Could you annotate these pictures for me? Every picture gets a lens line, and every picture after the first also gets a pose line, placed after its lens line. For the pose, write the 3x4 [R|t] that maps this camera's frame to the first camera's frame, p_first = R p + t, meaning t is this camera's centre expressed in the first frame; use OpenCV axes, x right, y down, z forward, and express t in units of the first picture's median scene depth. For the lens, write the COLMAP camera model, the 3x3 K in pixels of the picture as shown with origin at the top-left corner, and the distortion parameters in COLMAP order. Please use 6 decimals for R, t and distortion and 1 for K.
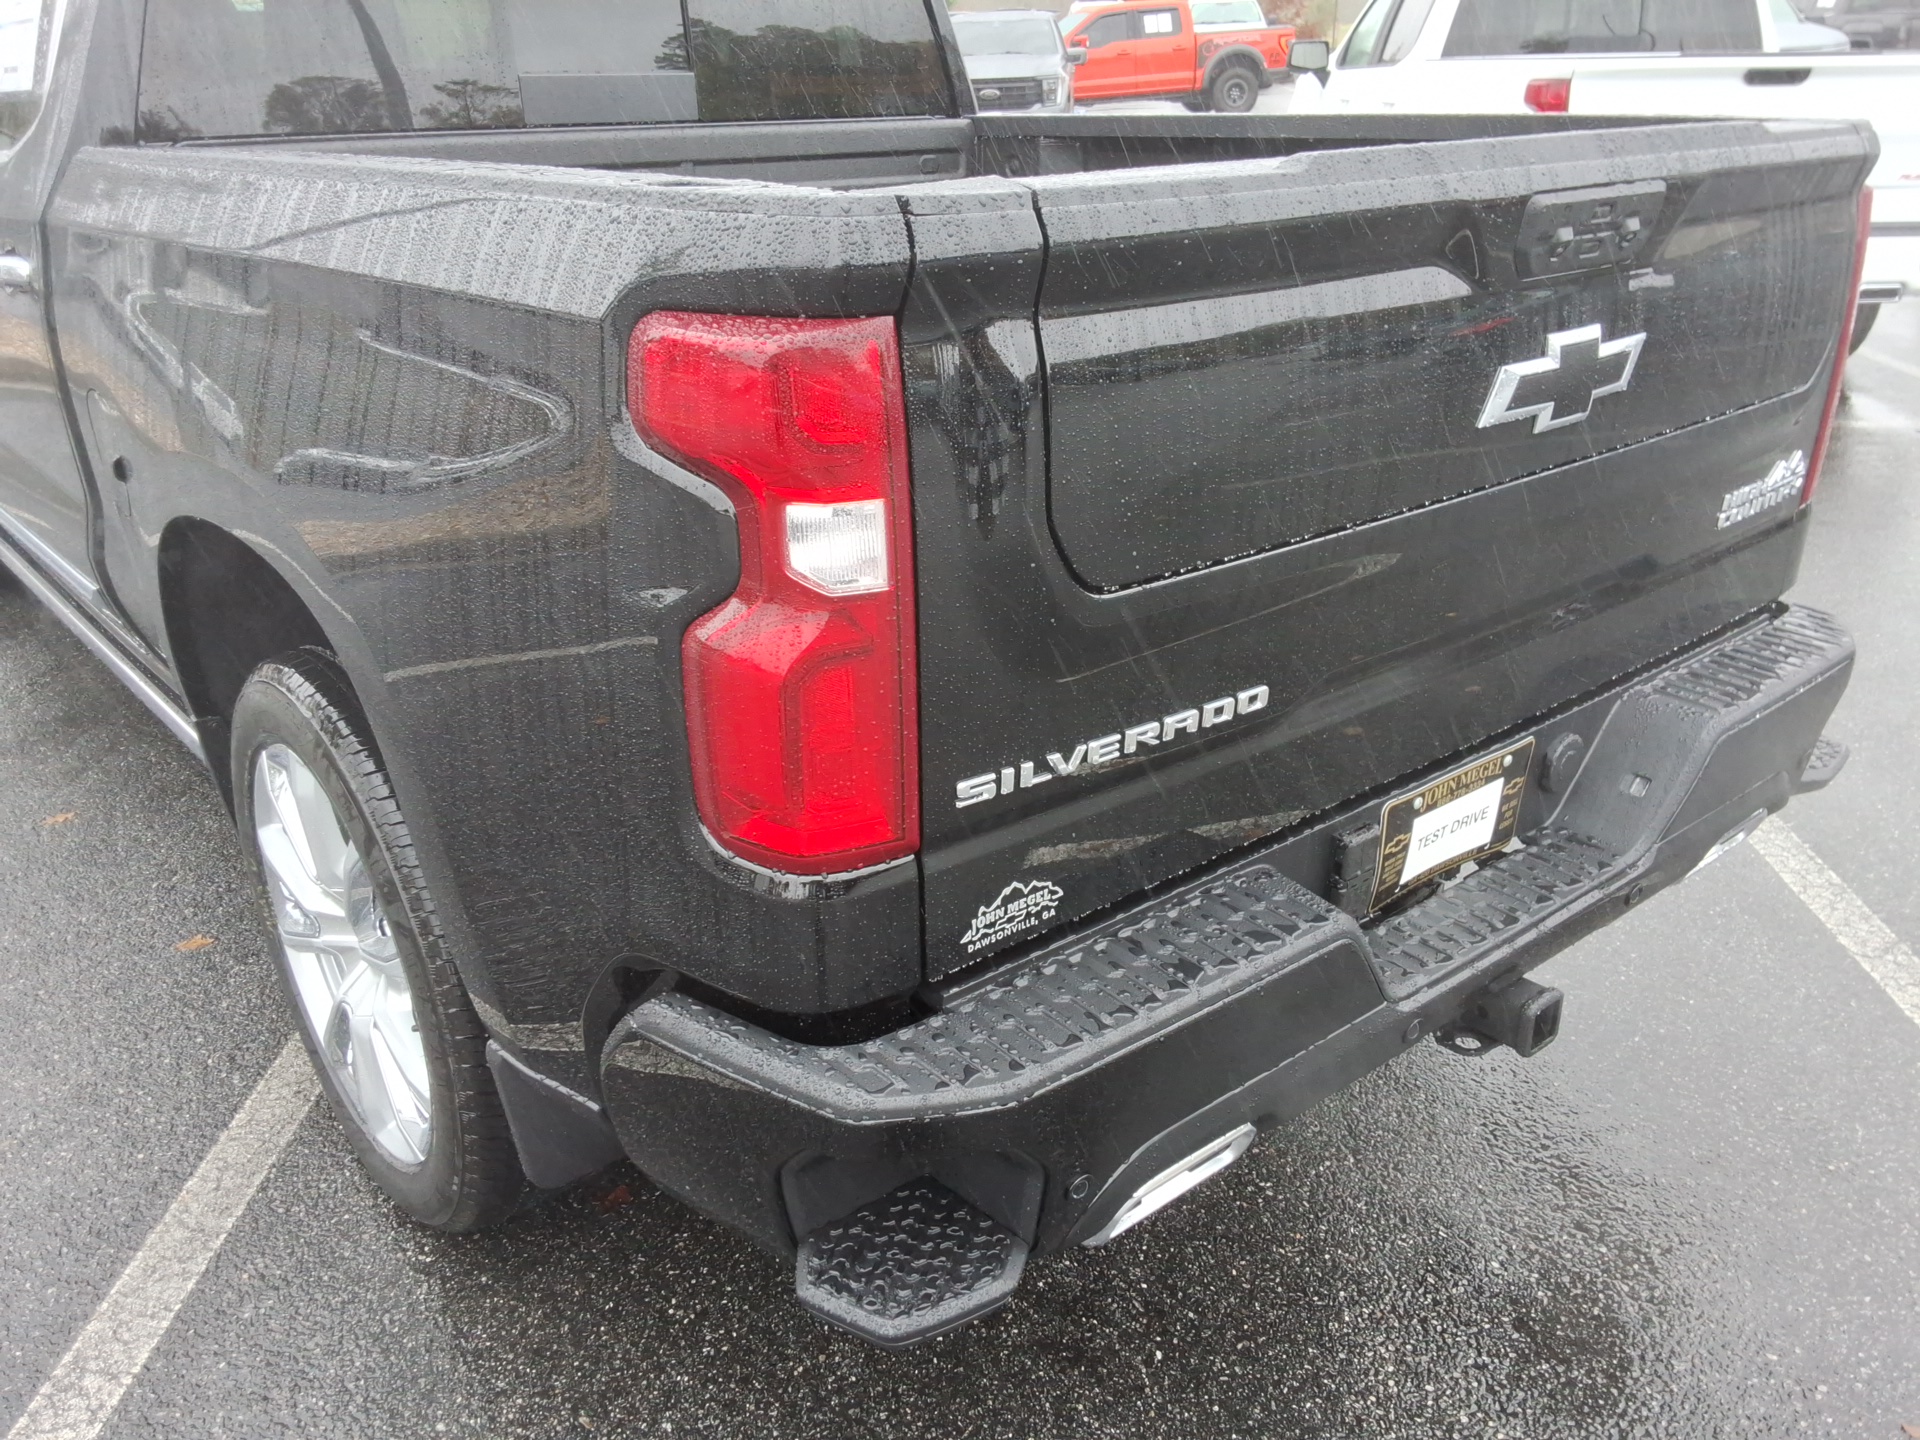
lens RADIAL K [[1531.1, 0, 963.5], [0, 1531.1, 734.5], [0, 0, 1]] dist [0.124069, -0.183866]
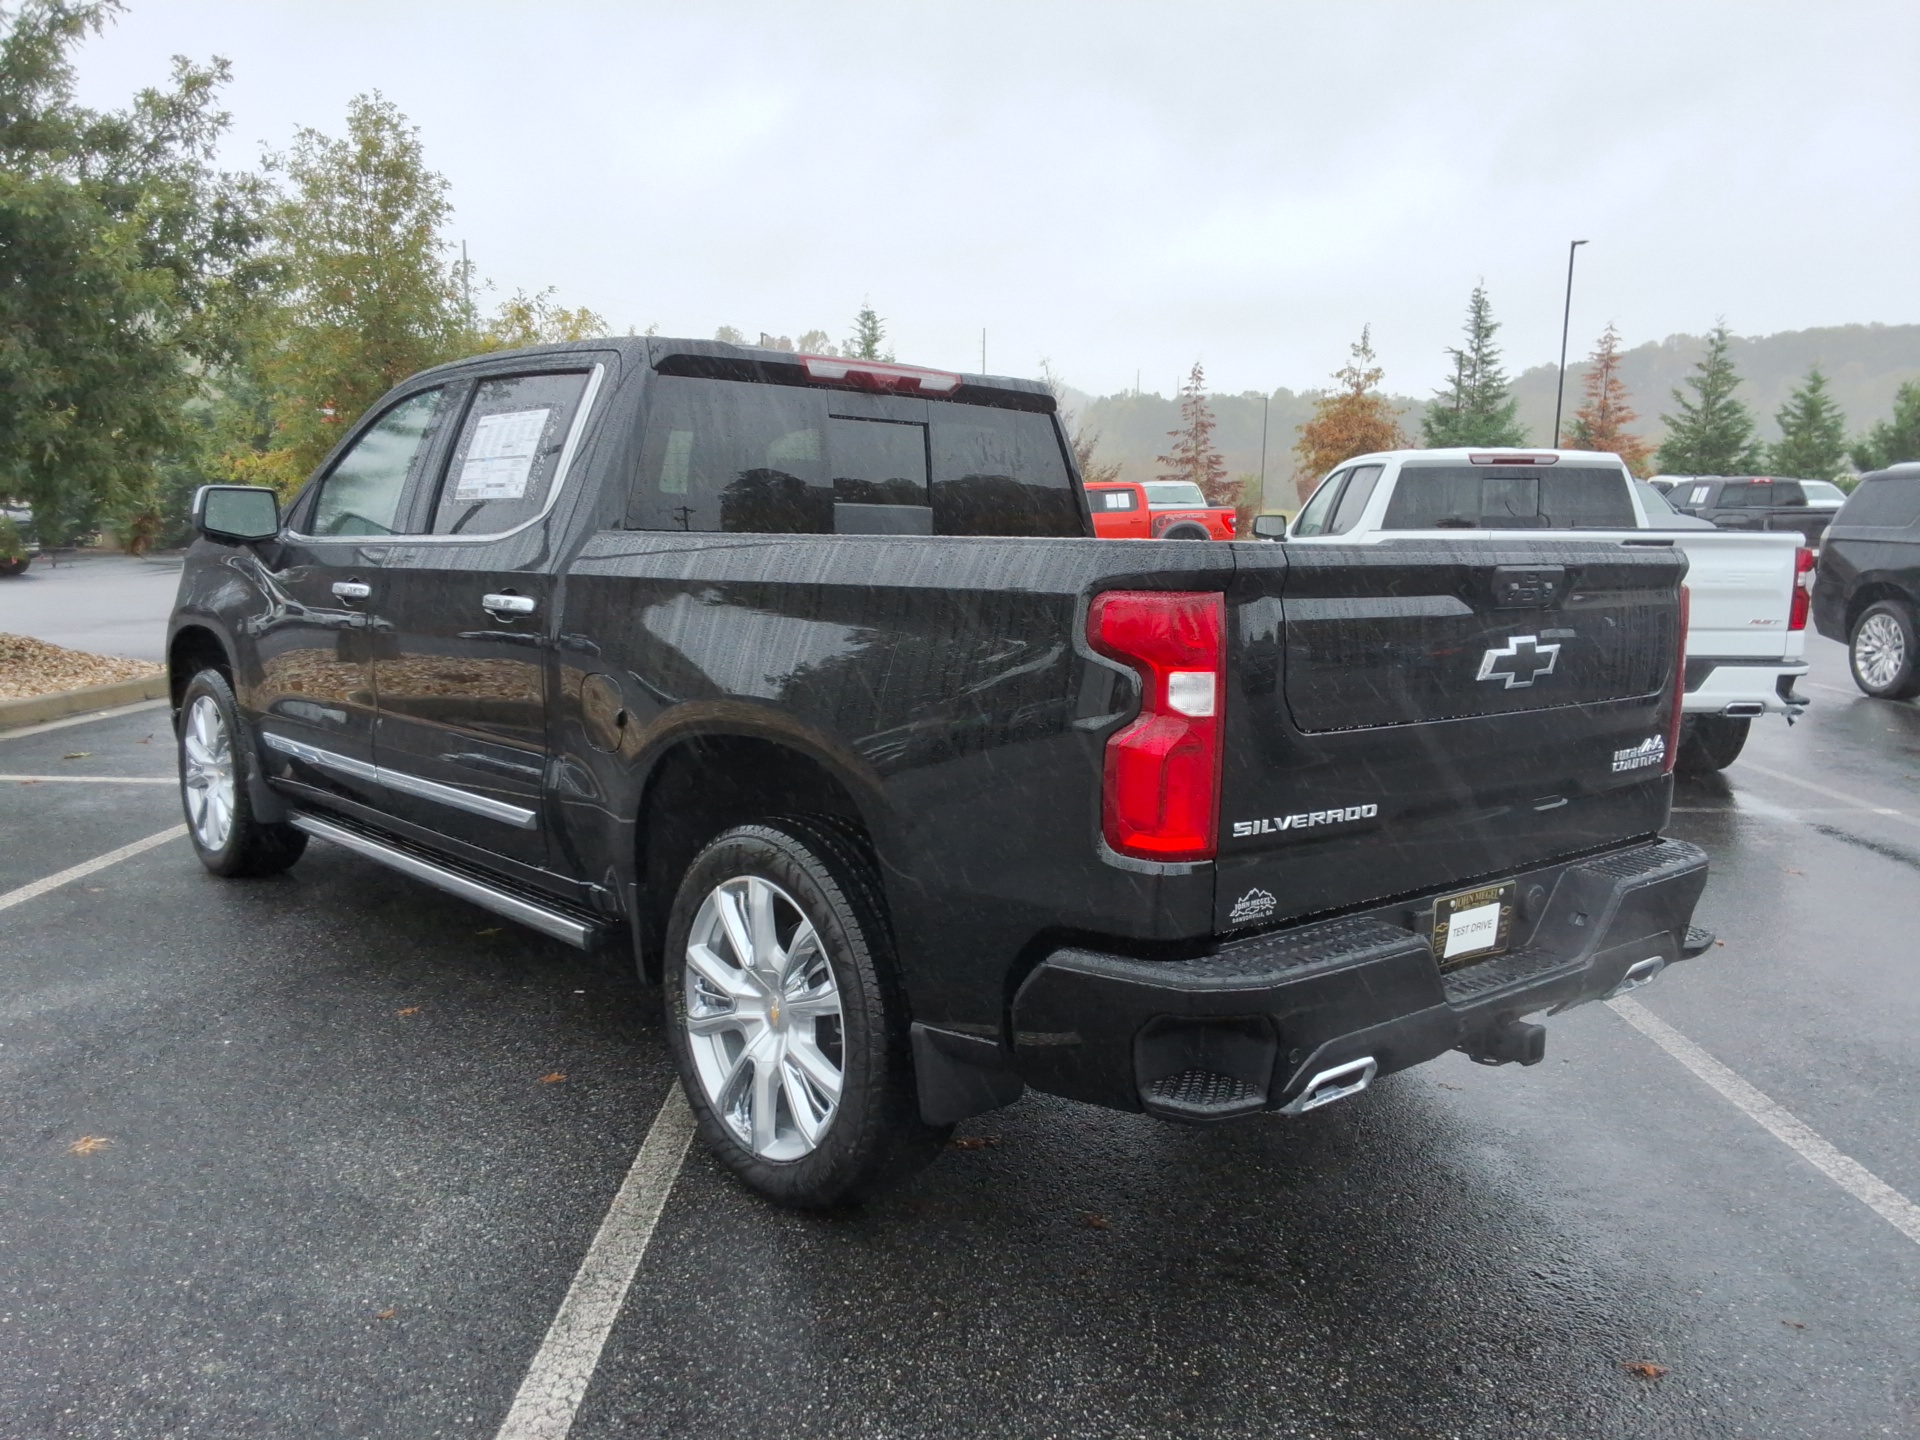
lens RADIAL K [[1531.1, 0, 962.6], [0, 1531.1, 738.9], [0, 0, 1]] dist [0.124069, -0.183866]
pose [[0.999023, 0.031388, 0.031095, -0.347874], [-0.021878, 0.962877, -0.269054, 0.387778], [-0.038386, 0.268111, 0.962623, -0.767552]]
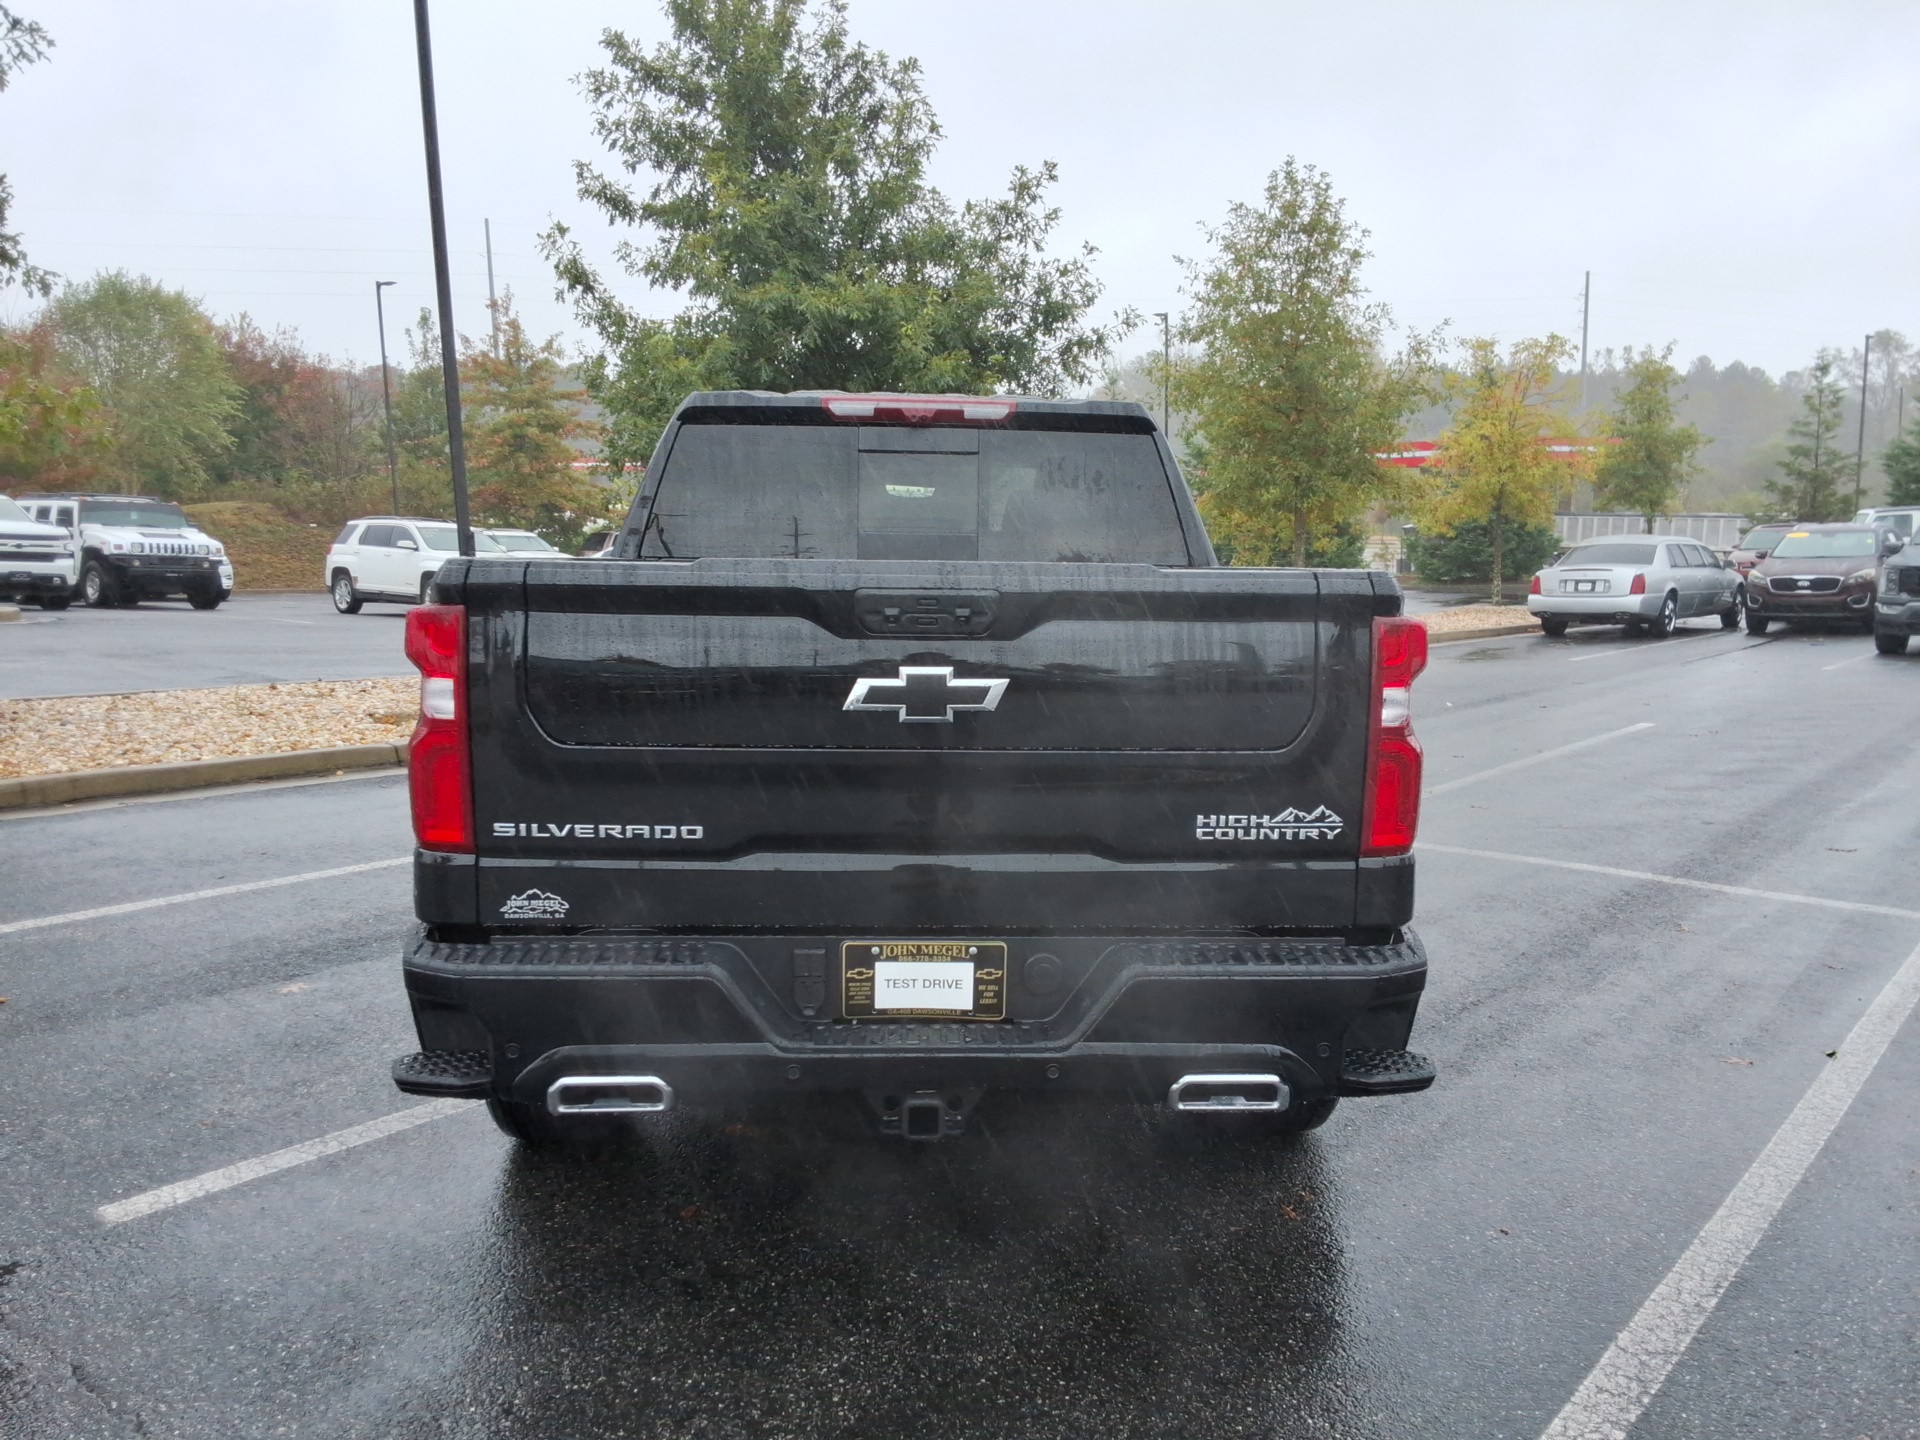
lens RADIAL K [[1531.1, 0, 977.7], [0, 1531.1, 737.8], [0, 0, 1]] dist [0.124069, -0.183866]
pose [[0.794228, 0.098843, -0.599526, 1.483828], [-0.262378, 0.945739, -0.191664, 0.127814], [0.548051, 0.309527, 0.777067, -0.272168]]
